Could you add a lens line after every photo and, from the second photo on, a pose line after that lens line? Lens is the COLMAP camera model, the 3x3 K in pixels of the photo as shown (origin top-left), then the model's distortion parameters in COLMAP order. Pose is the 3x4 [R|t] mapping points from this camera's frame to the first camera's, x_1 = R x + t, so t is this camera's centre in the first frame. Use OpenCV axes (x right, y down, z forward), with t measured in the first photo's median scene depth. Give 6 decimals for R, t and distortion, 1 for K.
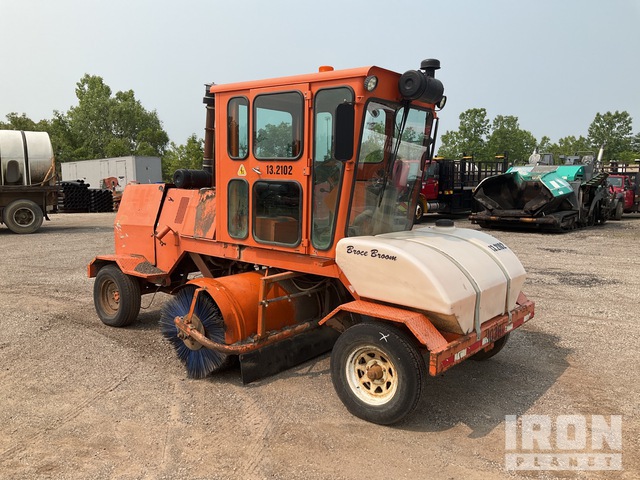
lens RADIAL K [[540.8, 0, 320.0], [0, 540.8, 240.0], [0, 0, 1]] dist [0.001819, -0.005057]
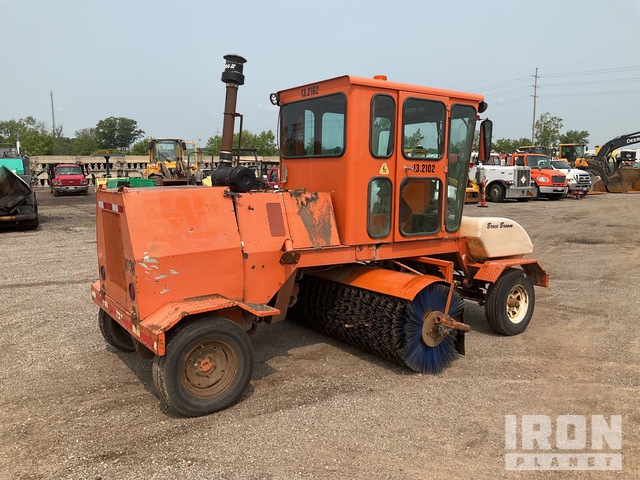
lens RADIAL K [[540.8, 0, 320.0], [0, 540.8, 240.0], [0, 0, 1]] dist [0.001819, -0.005057]
pose [[0.267715, -0.132494, 0.954345, -1.224544], [0.116912, 0.987648, 0.104321, -0.124021], [-0.956379, 0.083647, 0.279898, 0.898403]]
